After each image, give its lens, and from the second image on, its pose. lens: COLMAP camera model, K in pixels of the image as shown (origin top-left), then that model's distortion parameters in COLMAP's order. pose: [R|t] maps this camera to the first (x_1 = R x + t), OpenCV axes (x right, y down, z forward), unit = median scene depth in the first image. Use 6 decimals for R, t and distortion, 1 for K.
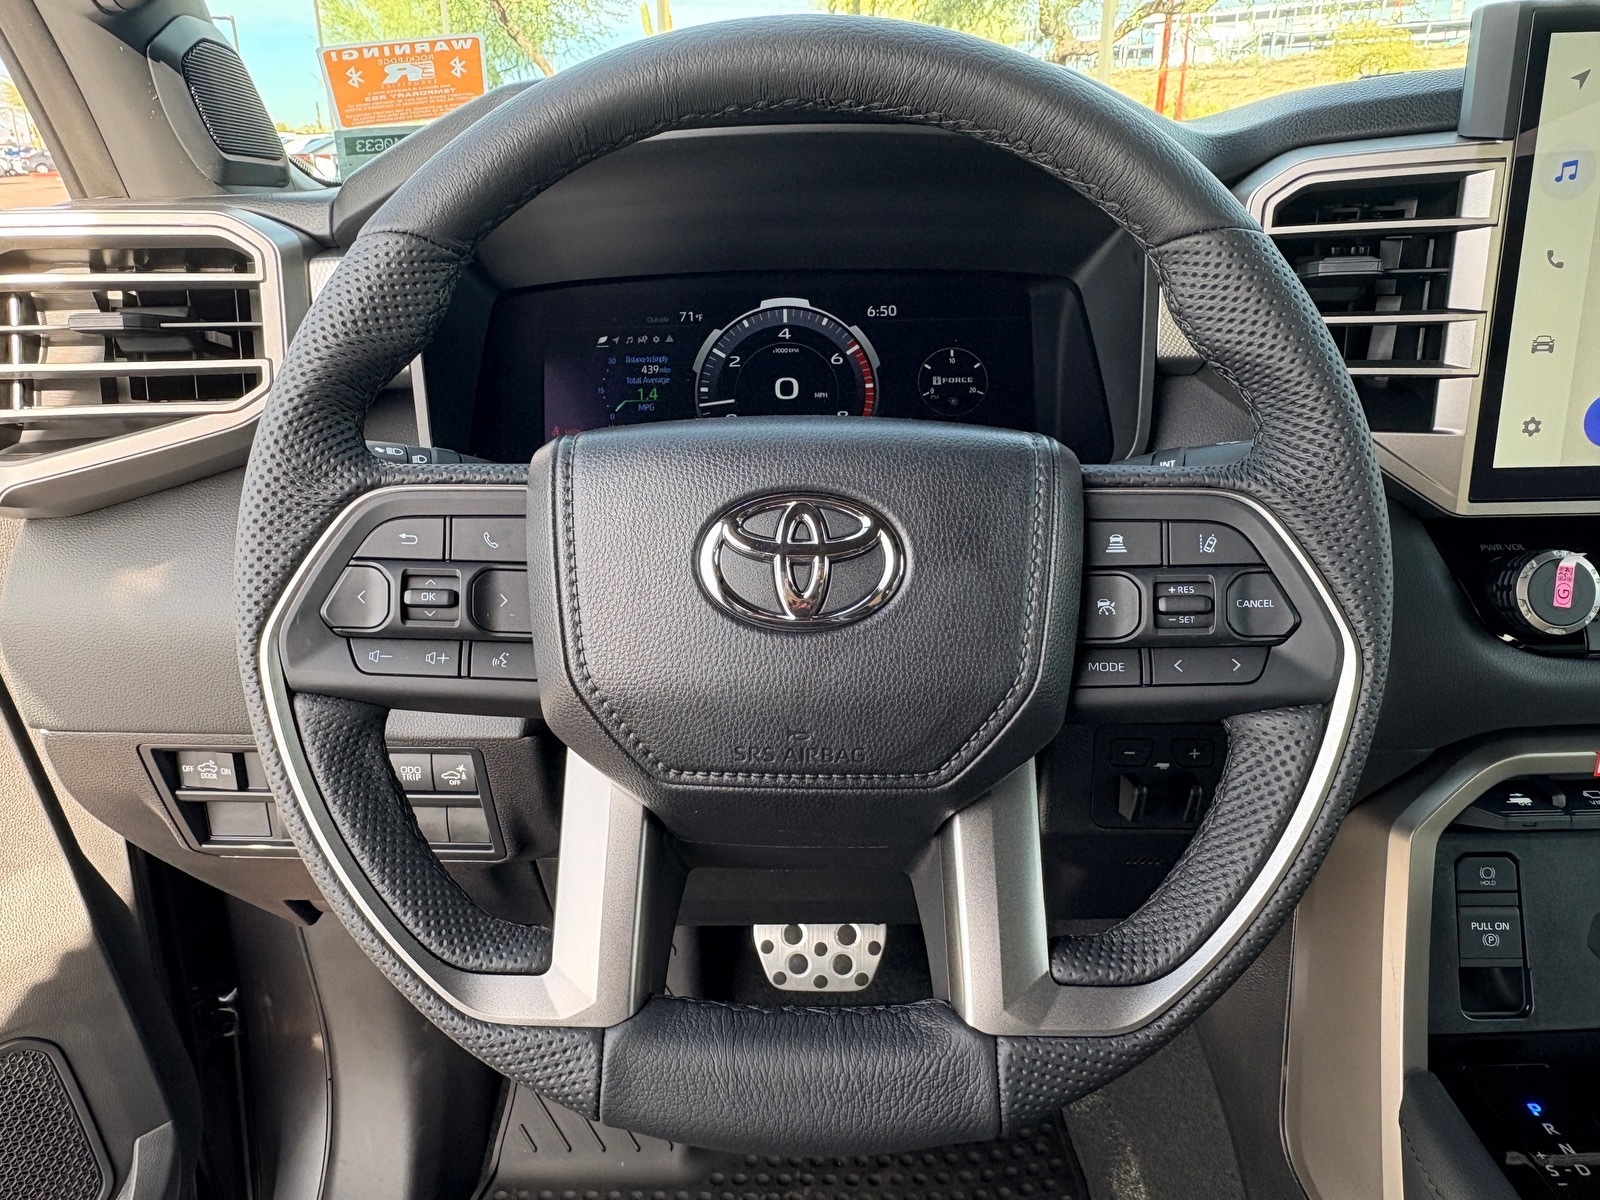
lens RADIAL K [[1157.3, 0, 755.8], [0, 1157.3, 601.9], [0, 0, 1]] dist [0.004589, -0.000055]
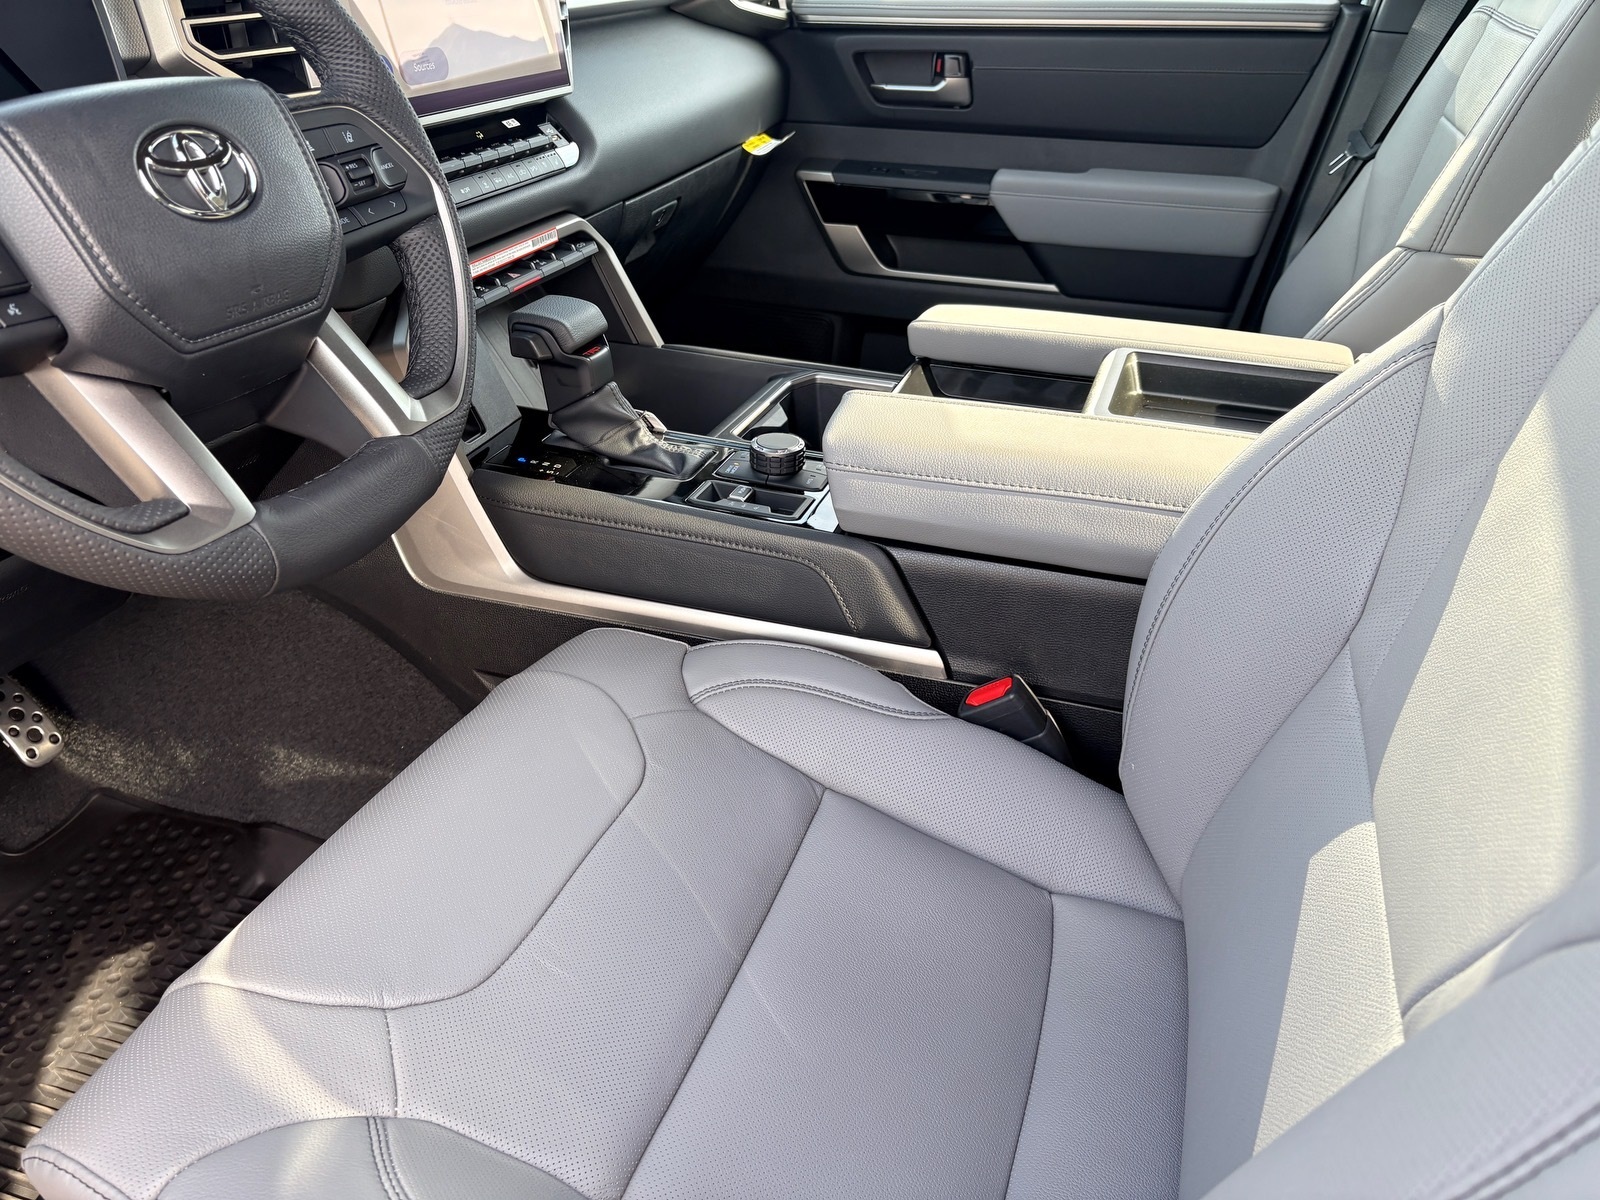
lens RADIAL K [[1212.0, 0, 800.0], [0, 1212.0, 600.0], [0, 0, 1]] dist [0.042371, -0.049029]
pose [[0.312749, -0.436086, 0.843811, -0.871083], [0.323653, 0.884138, 0.336969, 0.116125], [-0.892993, 0.167716, 0.417654, -0.158623]]
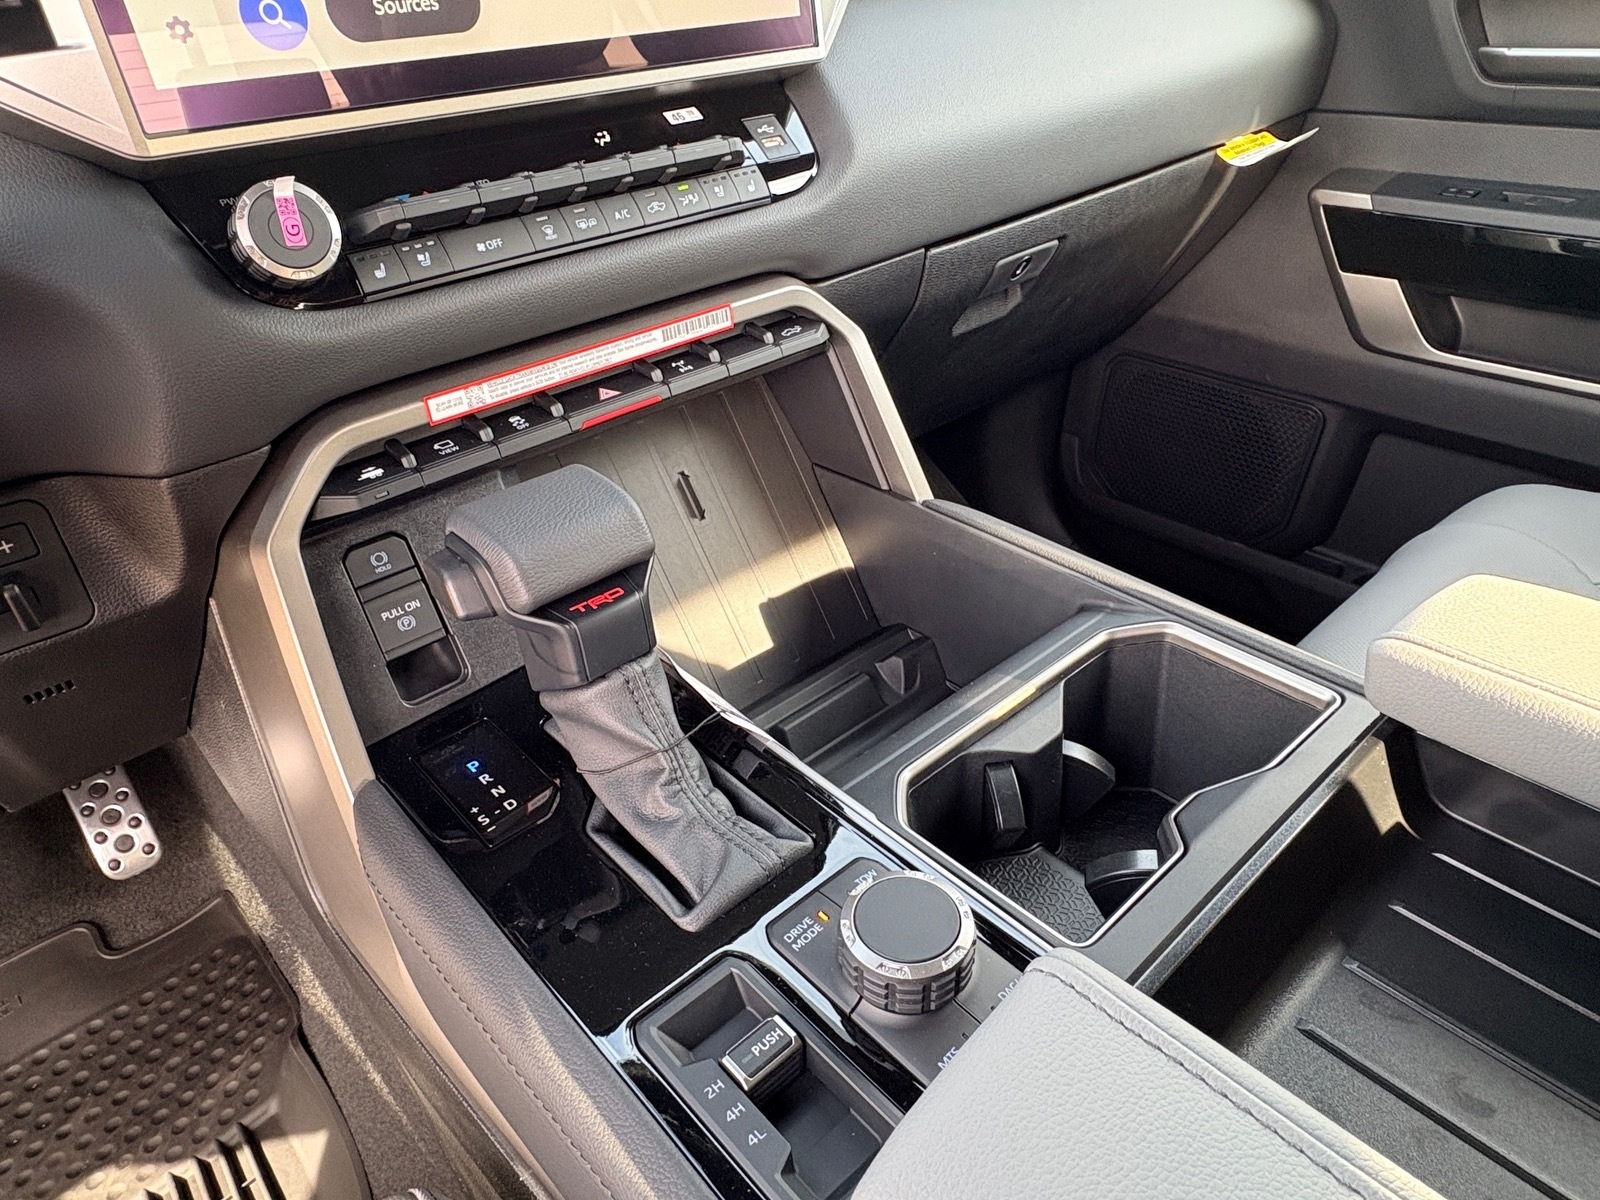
lens RADIAL K [[1023.2, 0, 778.3], [0, 1023.2, 600.9], [0, 0, 1]] dist [-0.002251, 0.006124]
pose [[0.740729, -0.375466, 0.557086, 0.403318], [0.274517, 0.926015, 0.259106, 0.141843], [-0.613156, -0.038998, 0.788999, 0.146656]]
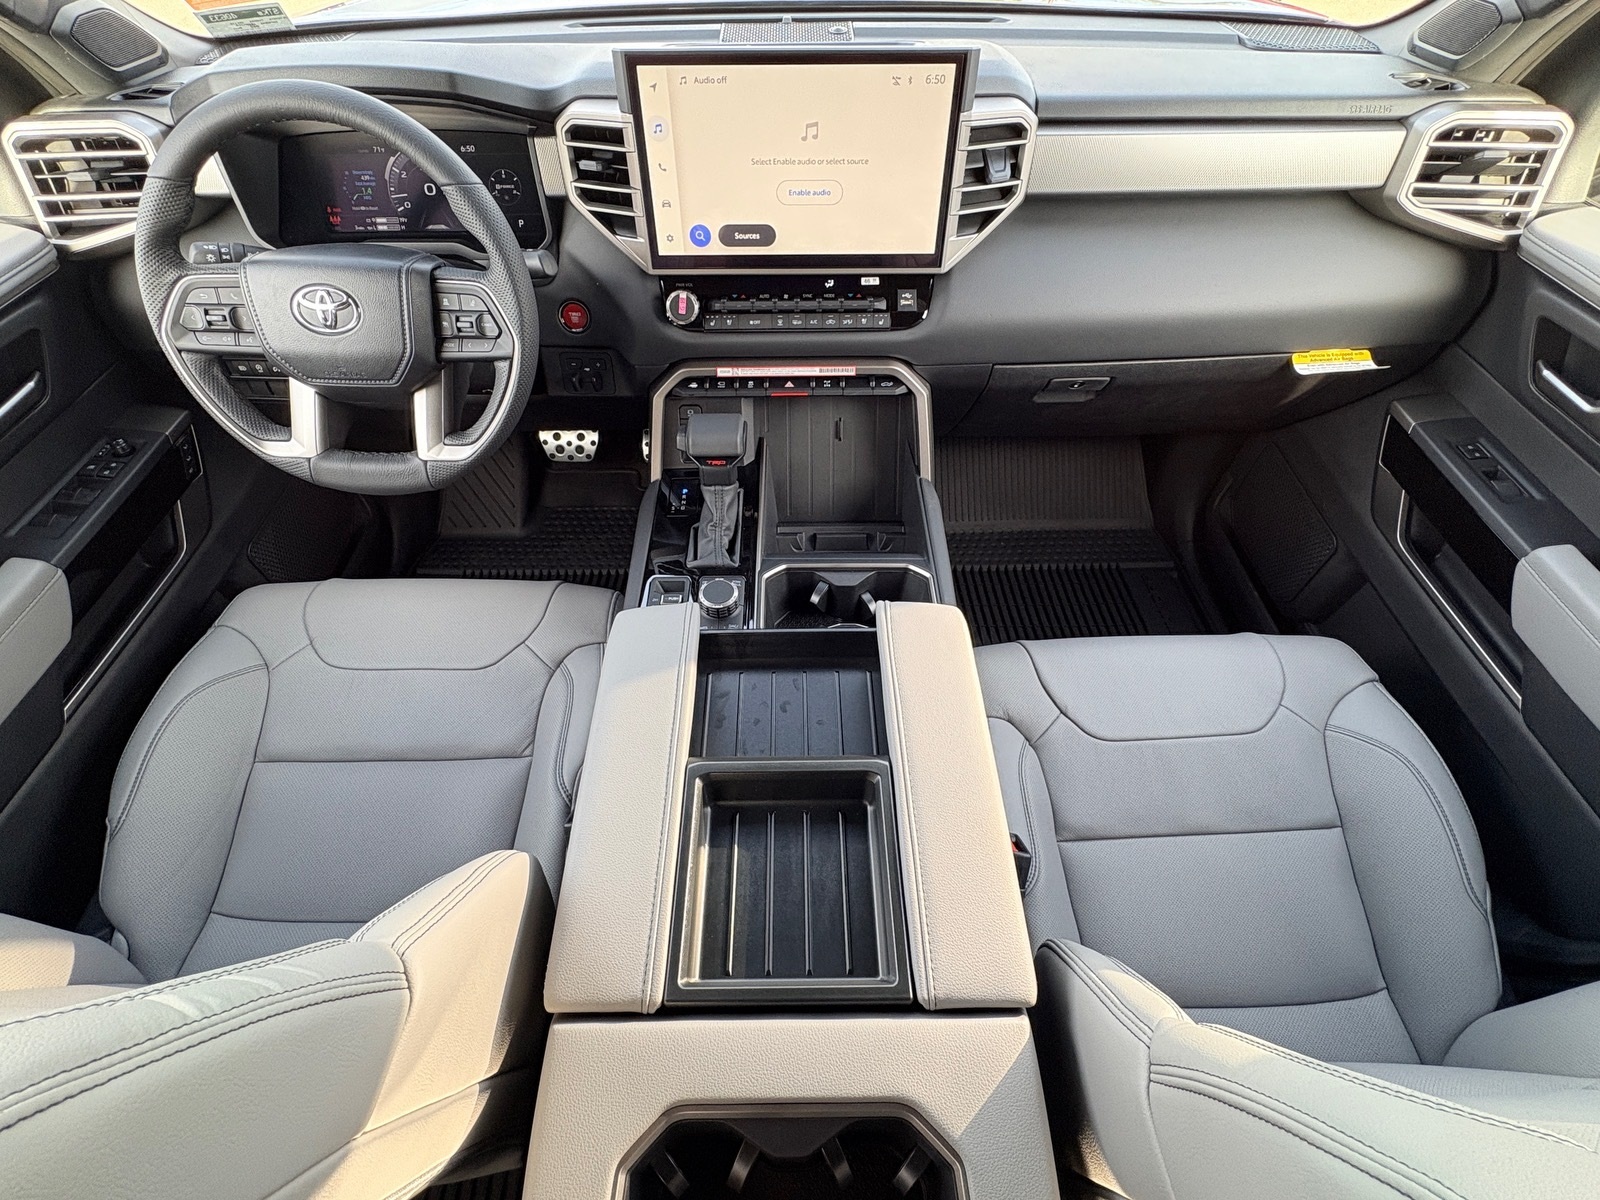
lens RADIAL K [[740.2, 0, 794.8], [0, 740.2, 598.3], [0, 0, 1]] dist [0.000417, -0.000278]
pose [[0.999582, 0.000678, 0.028900, 0.846981], [-0.014081, 0.884511, 0.466306, -0.202012], [-0.025246, -0.466518, 0.884151, -0.780089]]
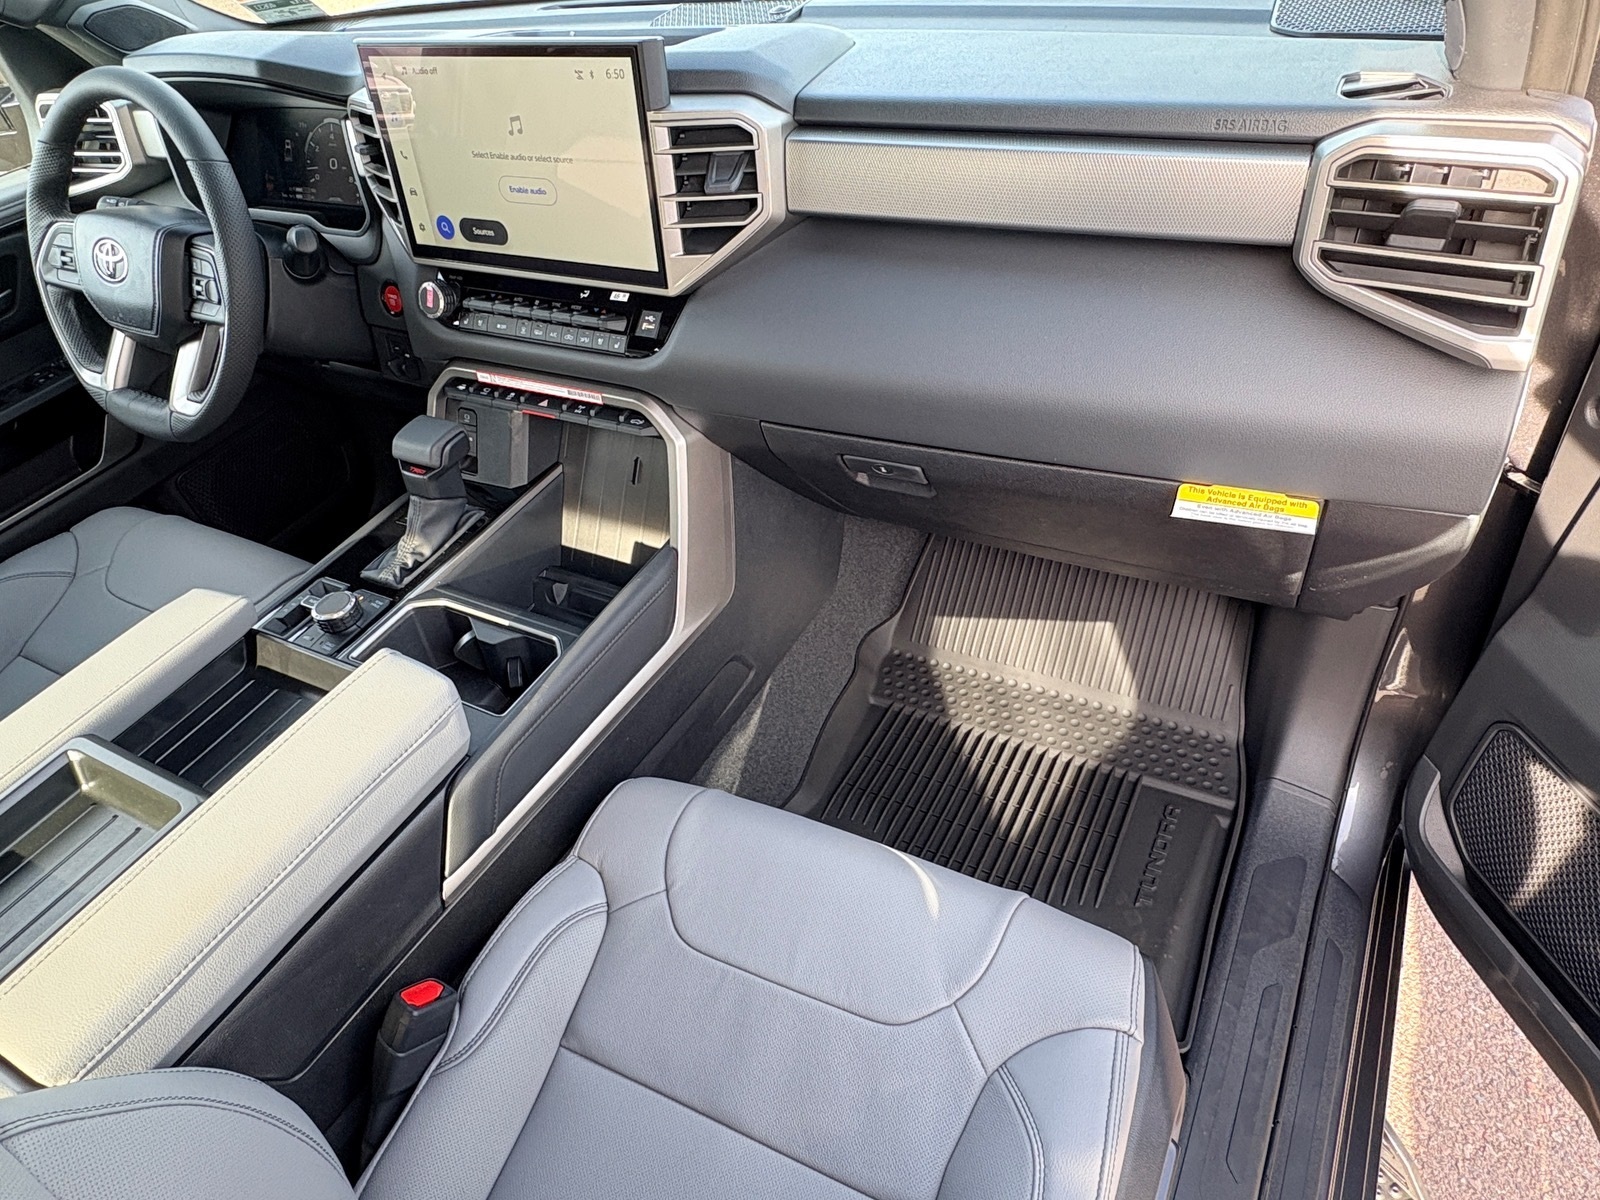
lens RADIAL K [[1023.2, 0, 778.3], [0, 1023.2, 600.9], [0, 0, 1]] dist [-0.002251, 0.006124]
pose [[0.875288, 0.247382, -0.415538, 2.236460], [-0.075770, 0.918798, 0.387387, -0.297374], [0.477629, -0.307590, 0.822958, -0.580114]]
